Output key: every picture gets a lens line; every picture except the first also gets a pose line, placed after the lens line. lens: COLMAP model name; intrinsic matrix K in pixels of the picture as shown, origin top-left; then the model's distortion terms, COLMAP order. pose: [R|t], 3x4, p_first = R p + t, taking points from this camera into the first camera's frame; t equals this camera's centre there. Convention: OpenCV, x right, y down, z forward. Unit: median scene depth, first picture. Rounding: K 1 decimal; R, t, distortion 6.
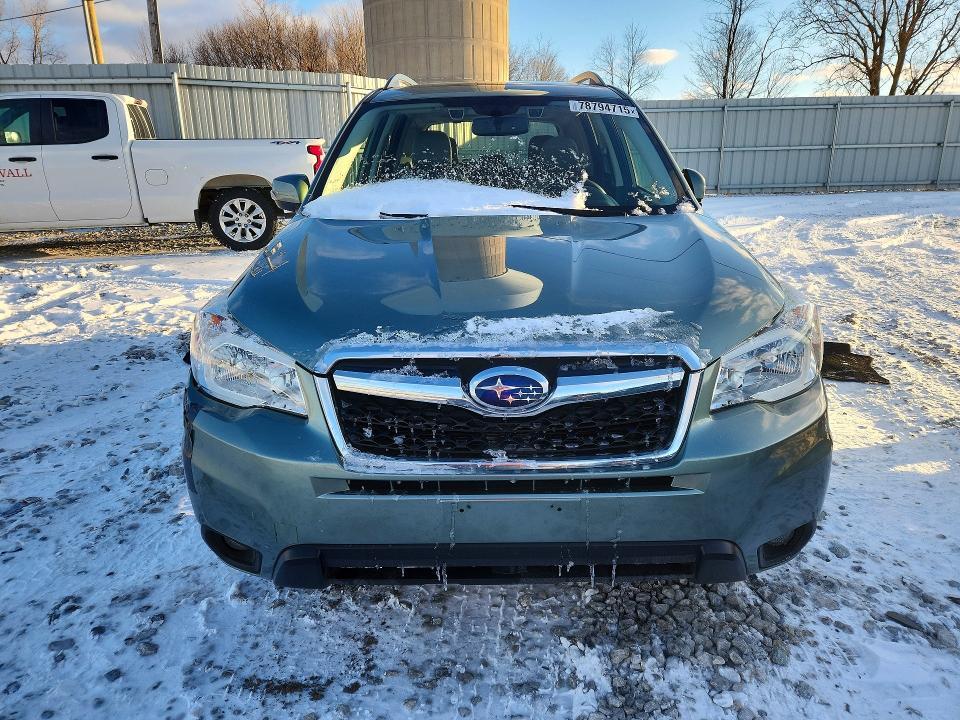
lens RADIAL K [[761.2, 0, 472.7], [0, 761.2, 356.7], [0, 0, 1]] dist [0.011806, 0.005332]
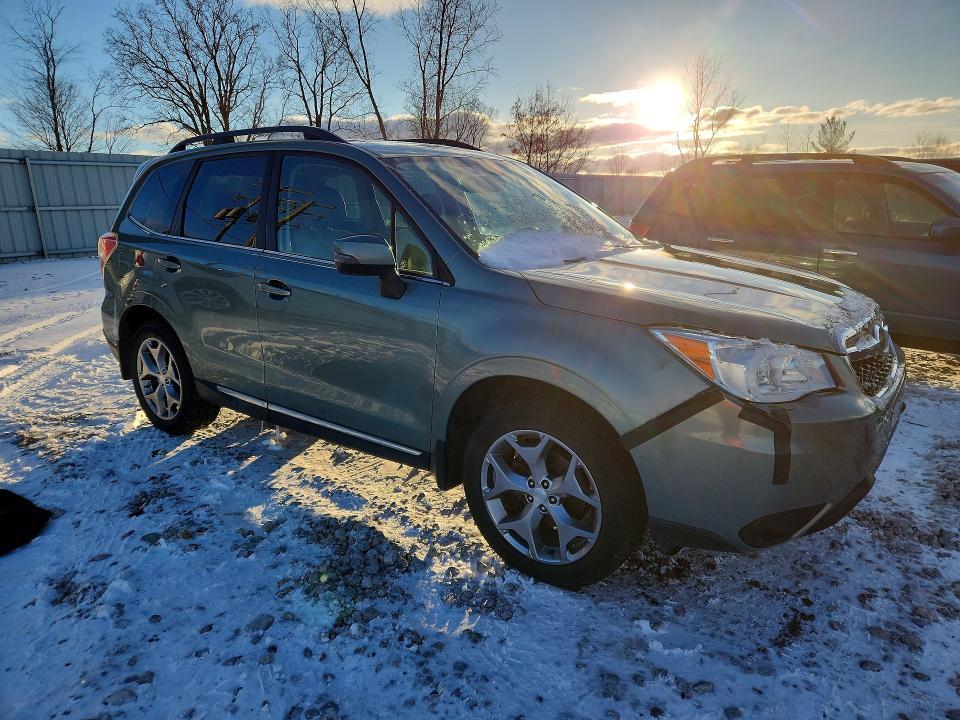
lens RADIAL K [[761.2, 0, 472.7], [0, 761.2, 356.7], [0, 0, 1]] dist [0.011806, 0.005332]
pose [[0.528697, -0.166199, 0.832381, -0.234633], [0.224784, 0.973046, 0.051511, -0.027427], [-0.818506, 0.159873, 0.551805, 0.107611]]
